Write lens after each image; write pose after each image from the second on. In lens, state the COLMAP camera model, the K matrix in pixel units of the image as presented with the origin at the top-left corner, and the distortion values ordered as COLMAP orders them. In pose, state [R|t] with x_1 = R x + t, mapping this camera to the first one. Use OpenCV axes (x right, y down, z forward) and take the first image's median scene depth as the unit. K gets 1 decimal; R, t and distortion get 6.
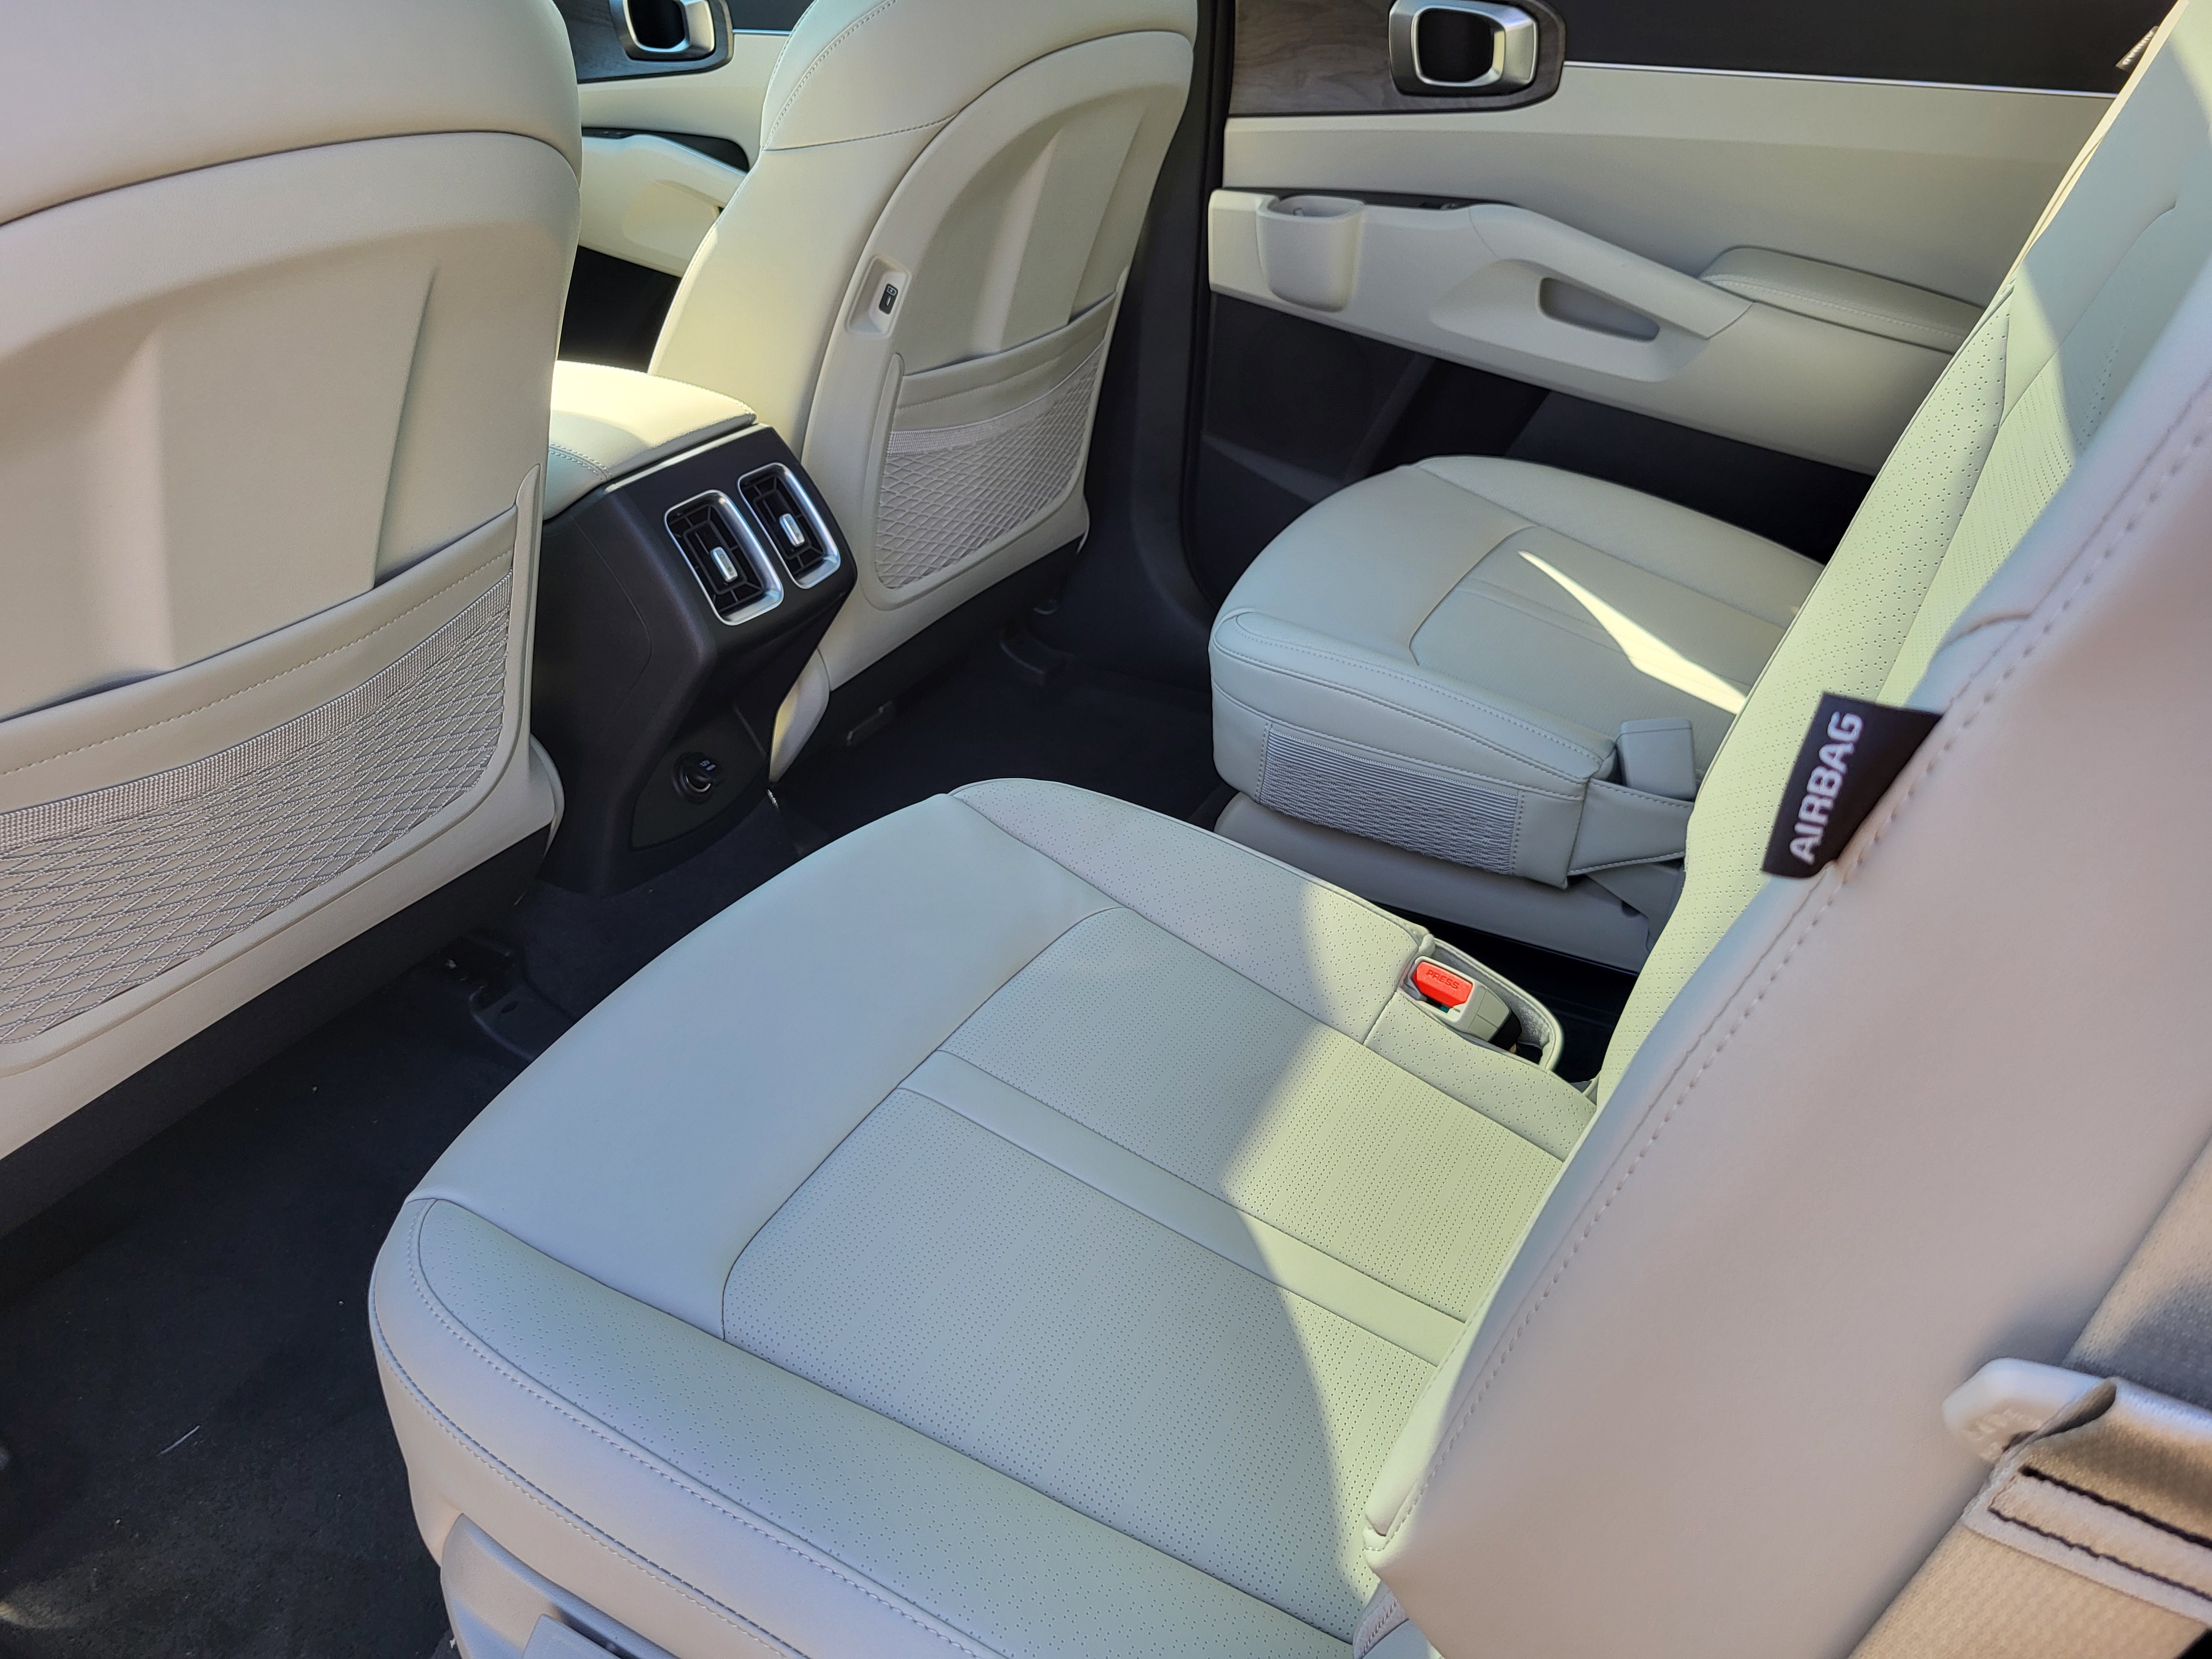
lens RADIAL K [[1666.4, 0, 1106.1], [0, 1666.4, 826.0], [0, 0, 1]] dist [0.033356, -0.024143]
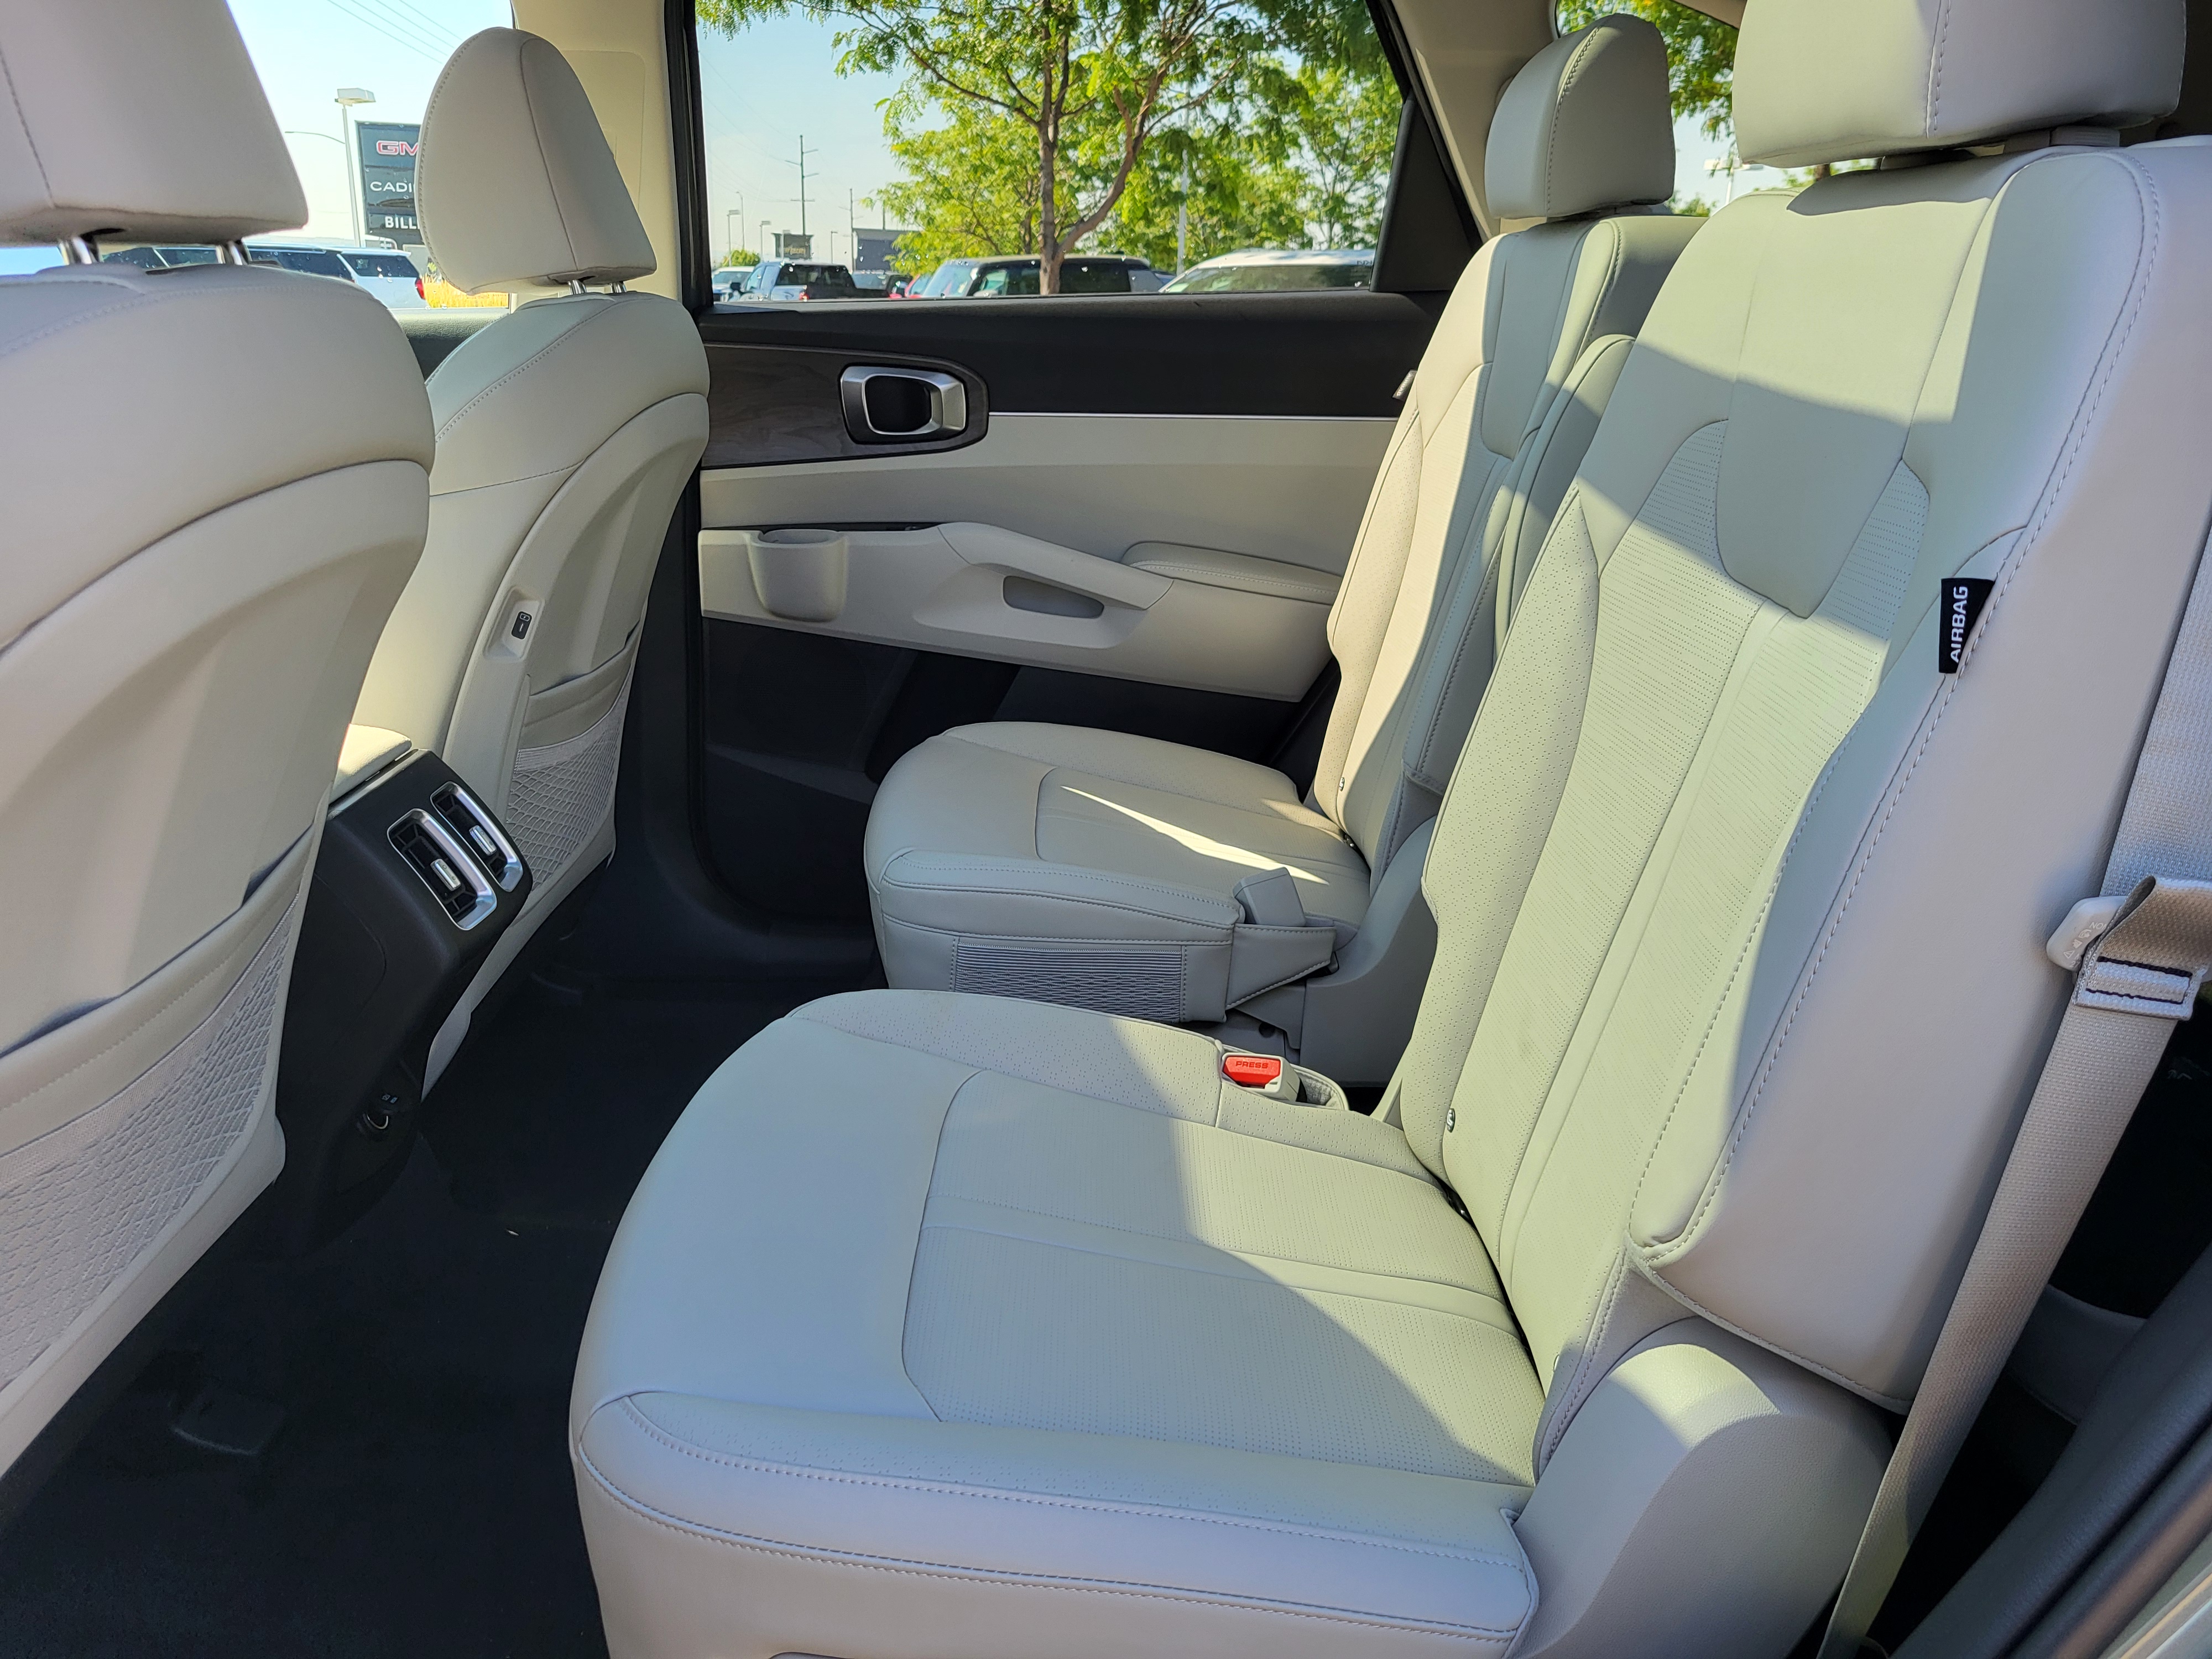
lens RADIAL K [[1666.4, 0, 1087.8], [0, 1666.4, 834.0], [0, 0, 1]] dist [0.033356, -0.024143]
pose [[0.886001, -0.144553, 0.440575, -0.283294], [0.231454, 0.961198, -0.150088, 0.055815], [-0.401784, 0.234951, 0.885081, -0.062455]]
